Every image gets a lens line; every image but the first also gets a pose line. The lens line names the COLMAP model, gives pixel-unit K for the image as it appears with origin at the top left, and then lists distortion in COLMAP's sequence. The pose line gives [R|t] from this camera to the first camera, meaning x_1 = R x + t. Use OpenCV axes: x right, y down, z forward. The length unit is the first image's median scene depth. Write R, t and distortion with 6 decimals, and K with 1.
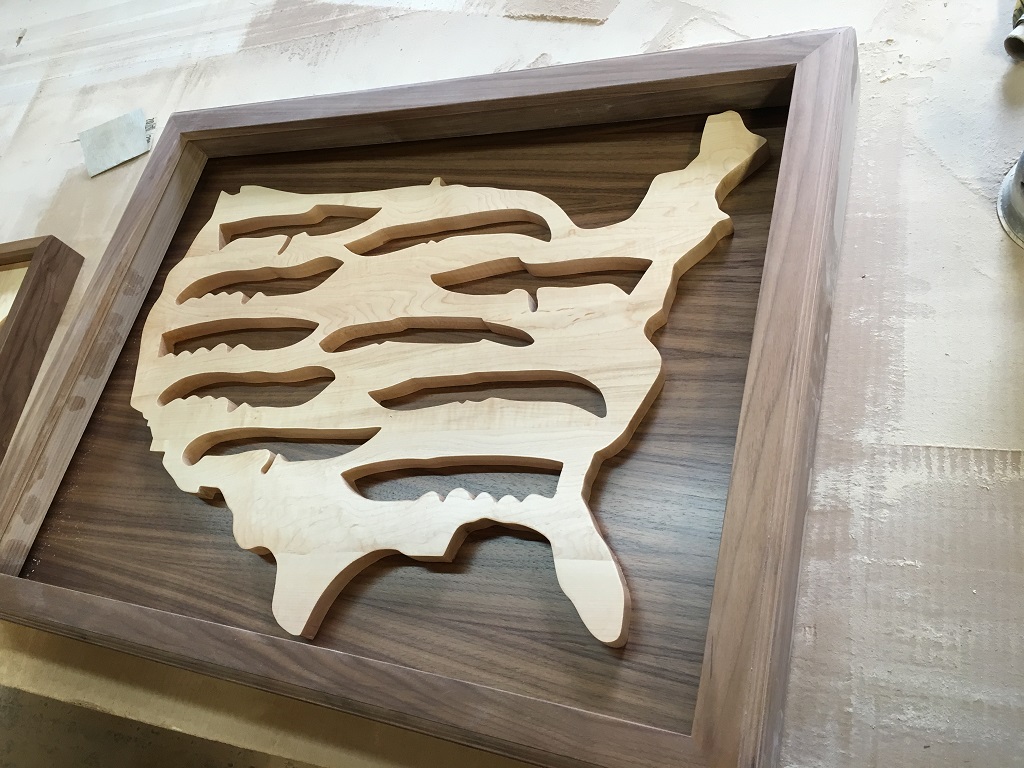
lens RADIAL K [[860.6, 0, 512.0], [0, 860.6, 384.0], [0, 0, 1]] dist [0.056664, 0.002769]
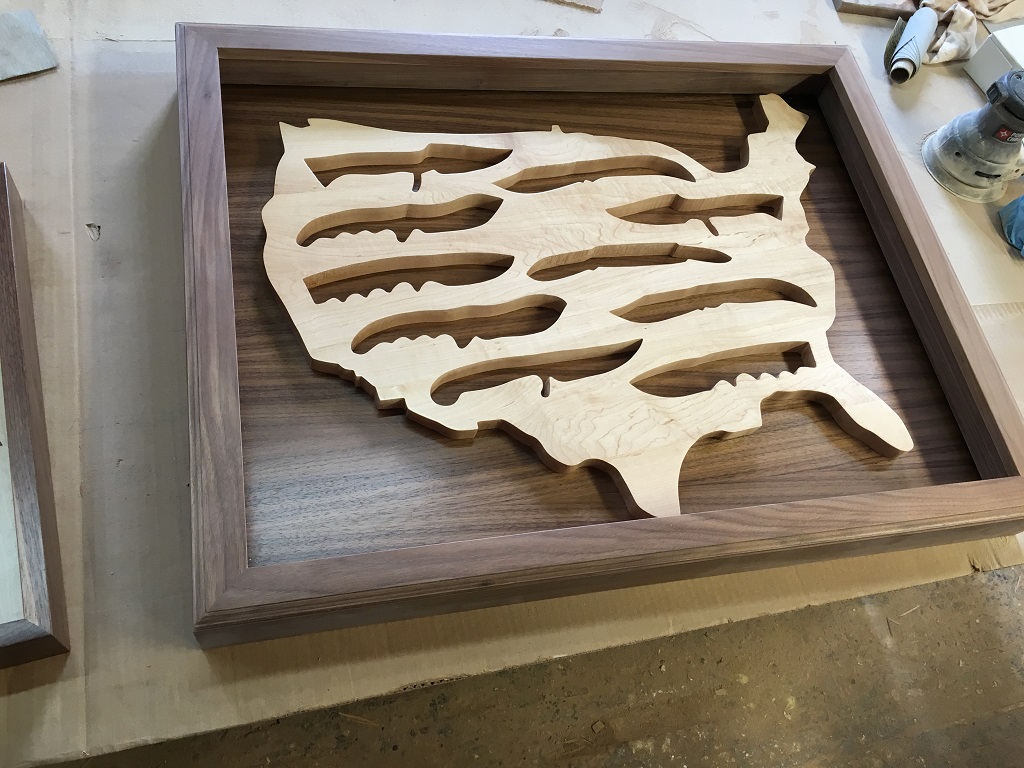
lens RADIAL K [[860.6, 0, 512.0], [0, 860.6, 384.0], [0, 0, 1]] dist [0.056664, 0.002769]
pose [[0.734843, -0.098952, 0.670980, -0.932314], [0.123043, 0.992334, 0.011588, 0.067614], [-0.666982, 0.074044, 0.741385, 0.265298]]
